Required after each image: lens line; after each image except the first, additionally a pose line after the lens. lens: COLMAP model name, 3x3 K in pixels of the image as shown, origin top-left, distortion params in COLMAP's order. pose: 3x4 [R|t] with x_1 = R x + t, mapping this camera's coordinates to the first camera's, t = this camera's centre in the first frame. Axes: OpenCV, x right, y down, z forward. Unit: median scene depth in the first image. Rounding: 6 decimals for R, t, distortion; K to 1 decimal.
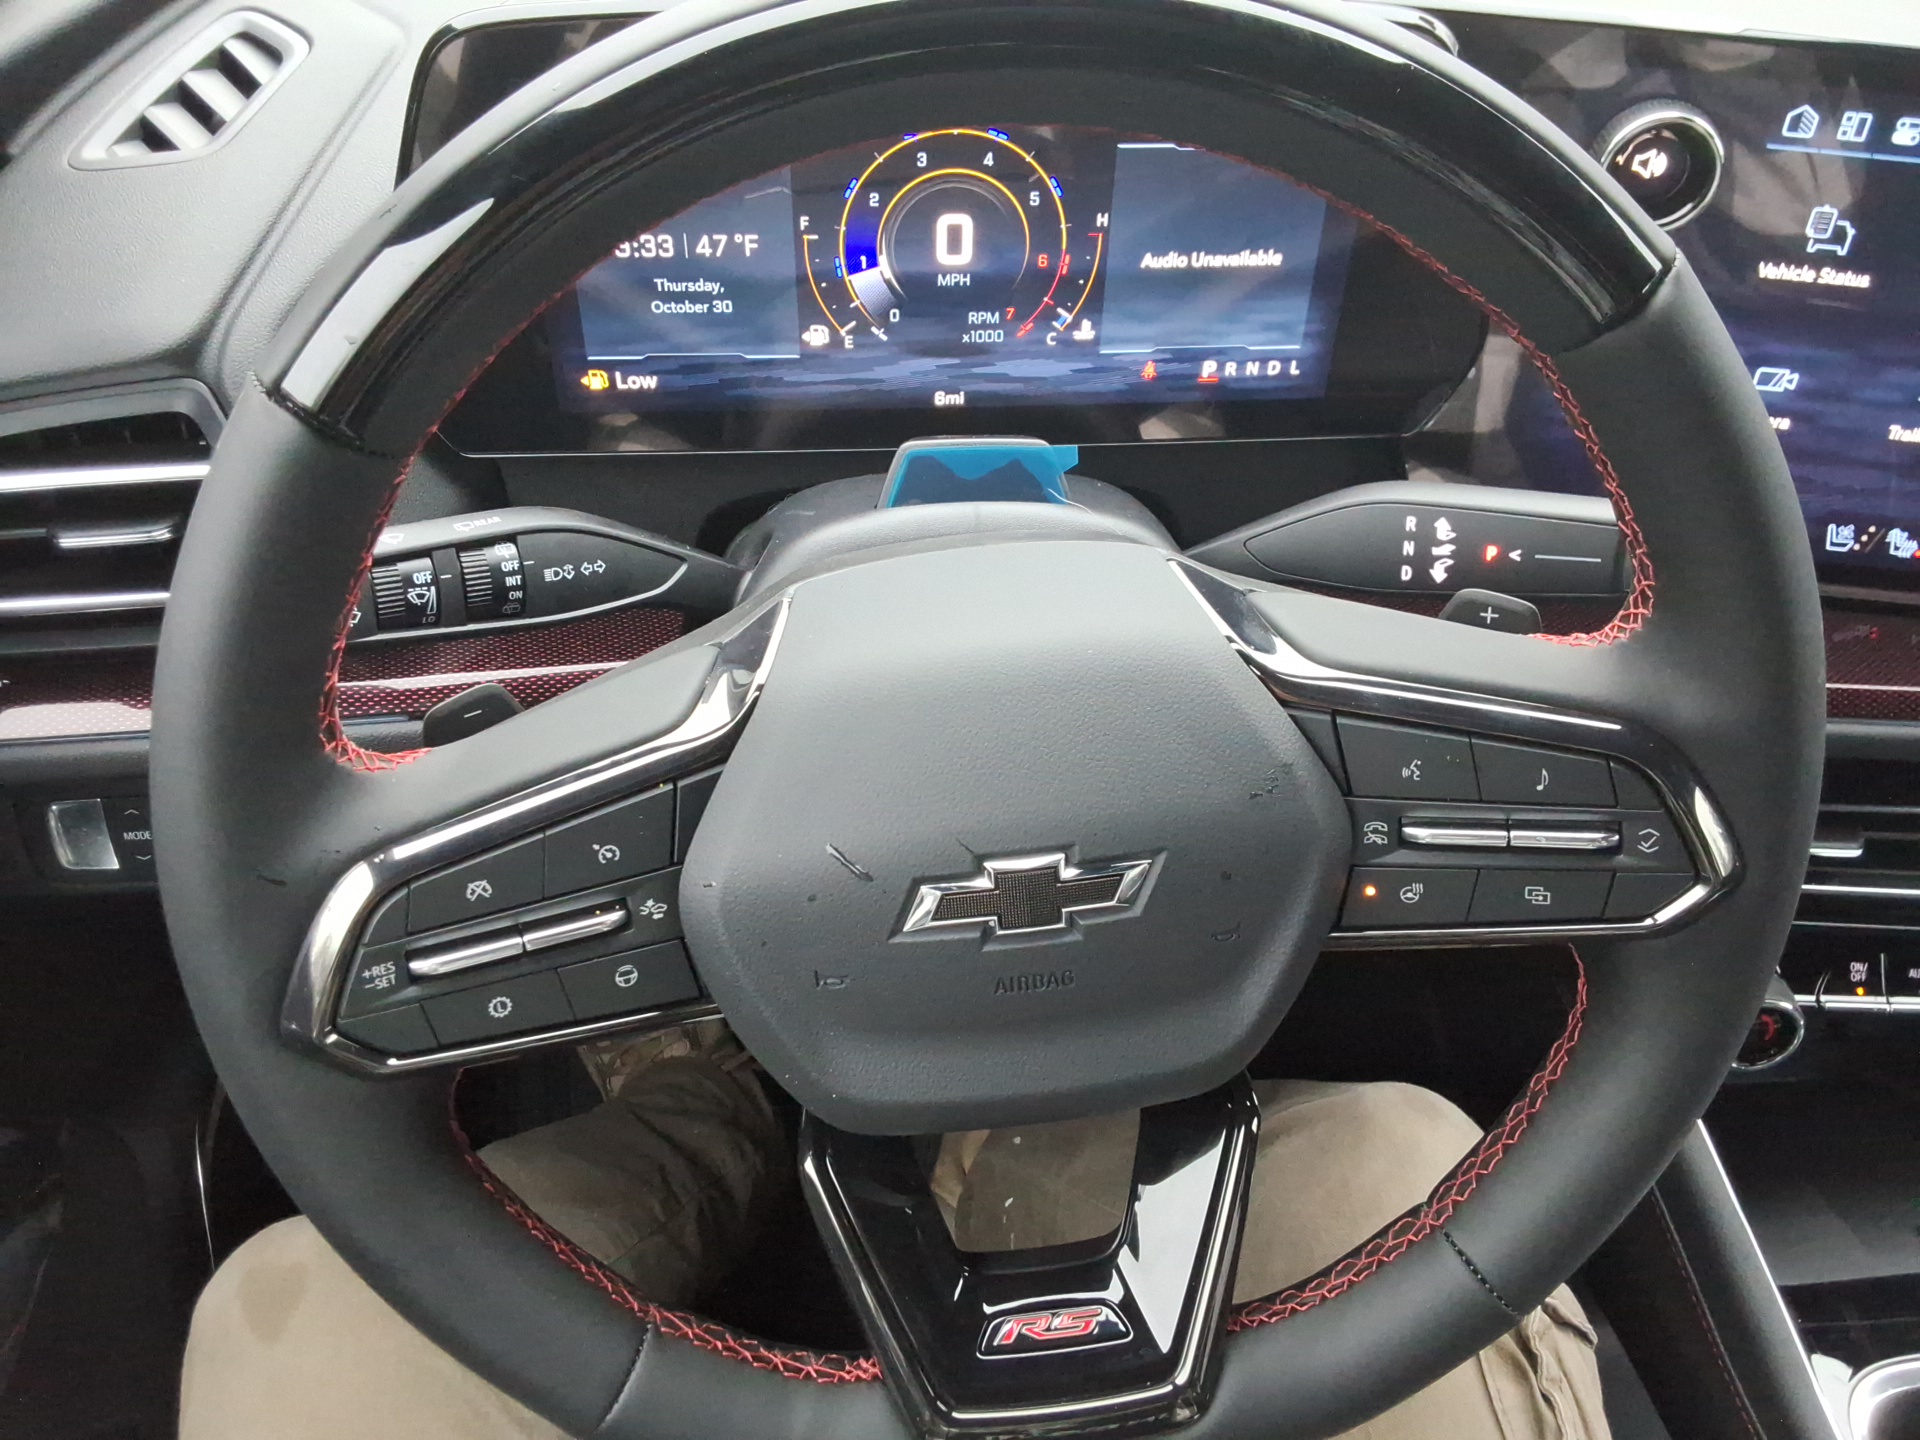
lens RADIAL K [[1546.2, 0, 968.4], [0, 1546.2, 728.1], [0, 0, 1]] dist [0.132933, -0.205308]
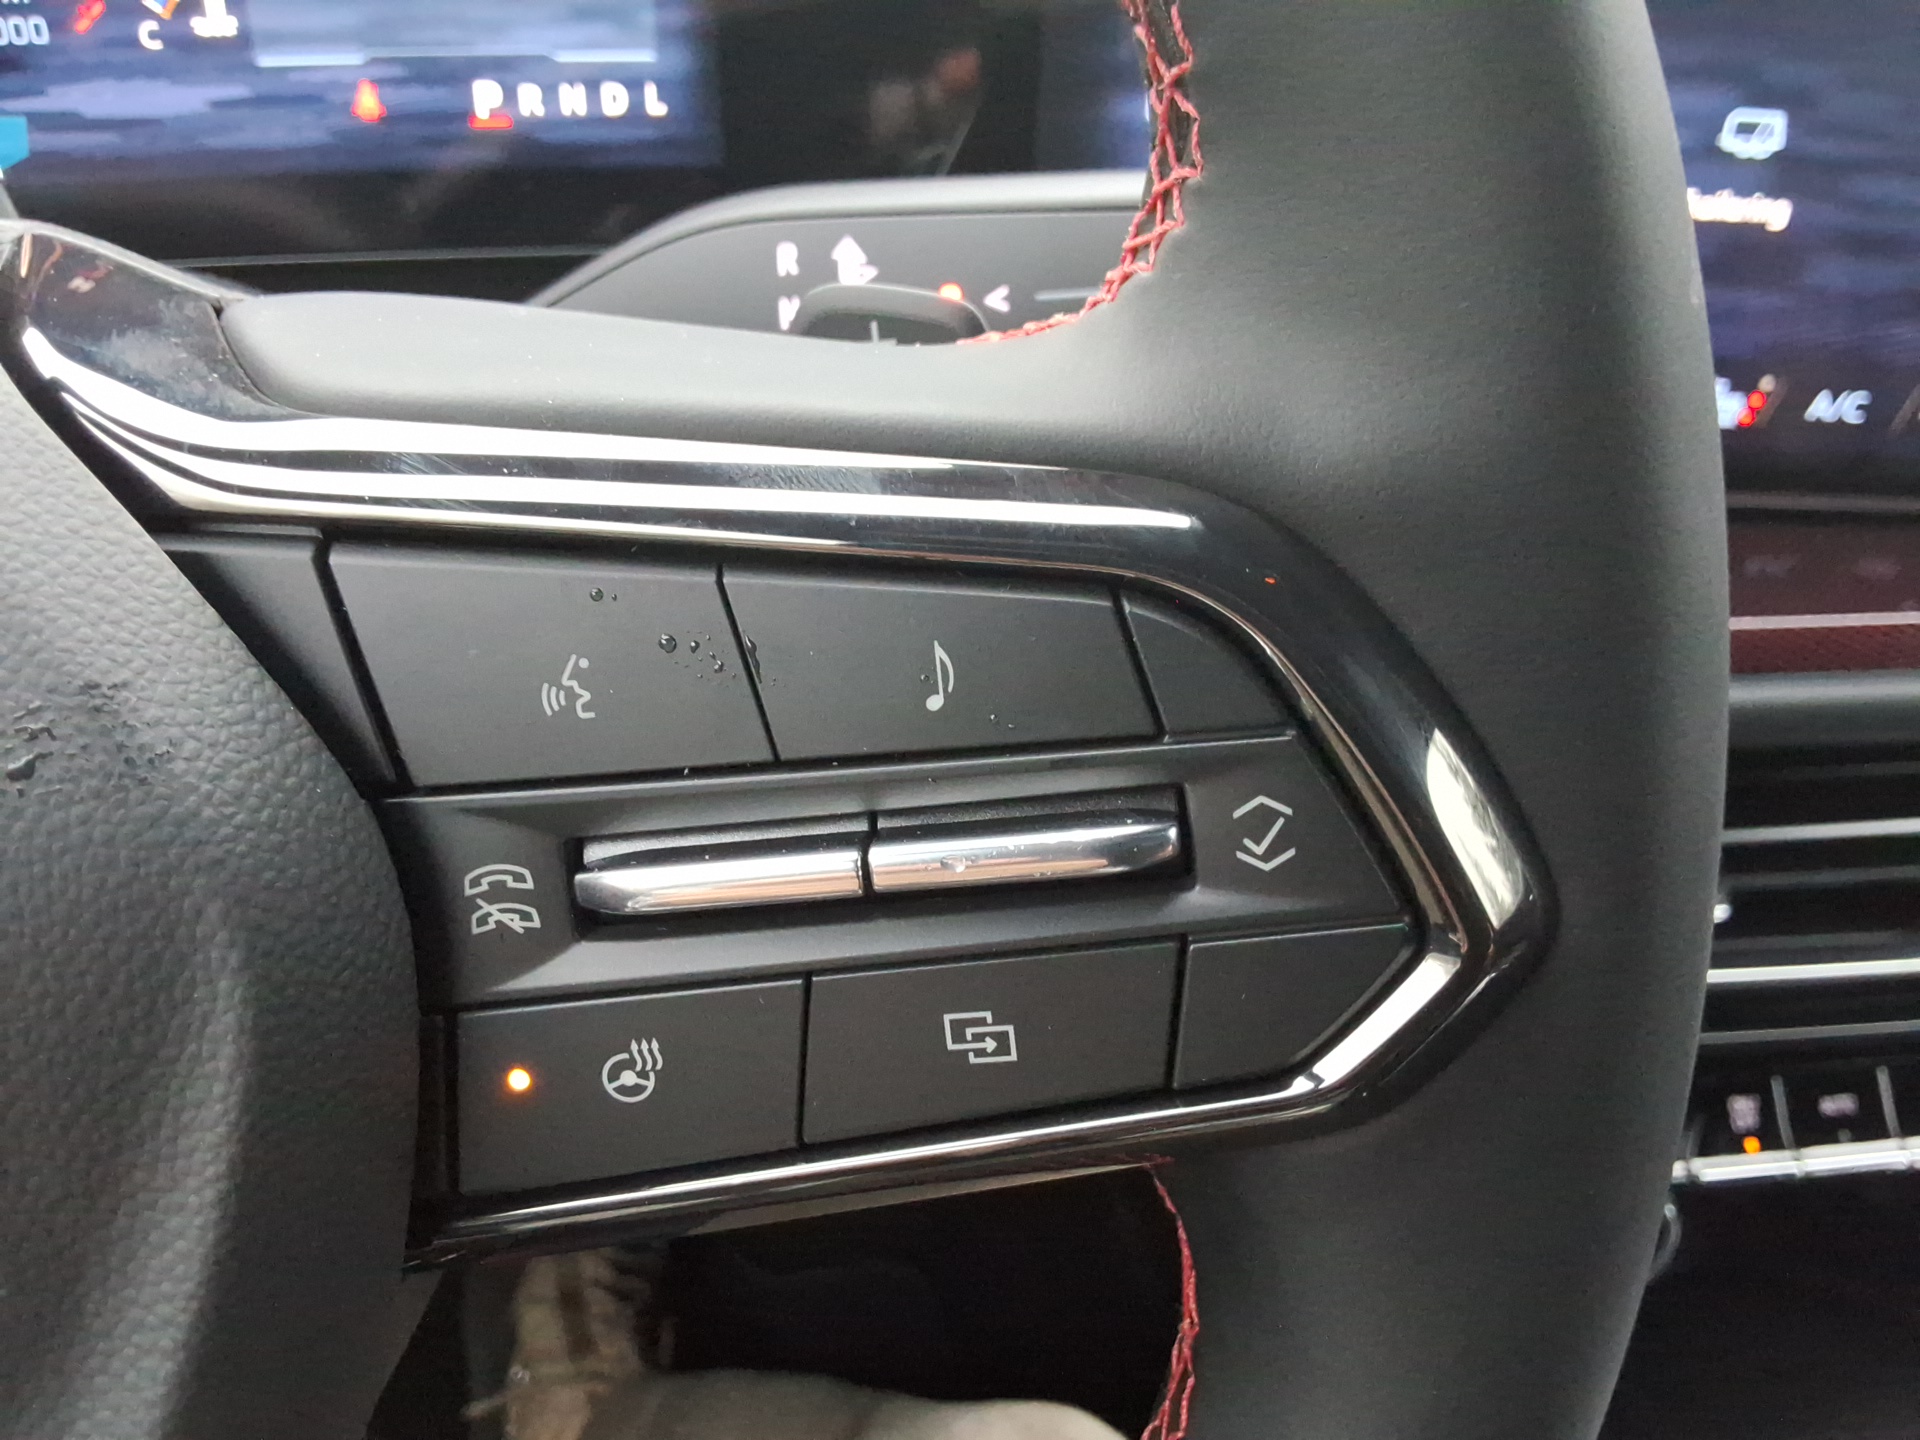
lens RADIAL K [[1546.2, 0, 968.4], [0, 1546.2, 728.1], [0, 0, 1]] dist [0.132933, -0.205308]
pose [[0.989374, -0.075894, 0.124011, 0.268341], [0.090307, 0.989245, -0.115063, 0.065735], [-0.113945, 0.125039, 0.985587, 0.553263]]
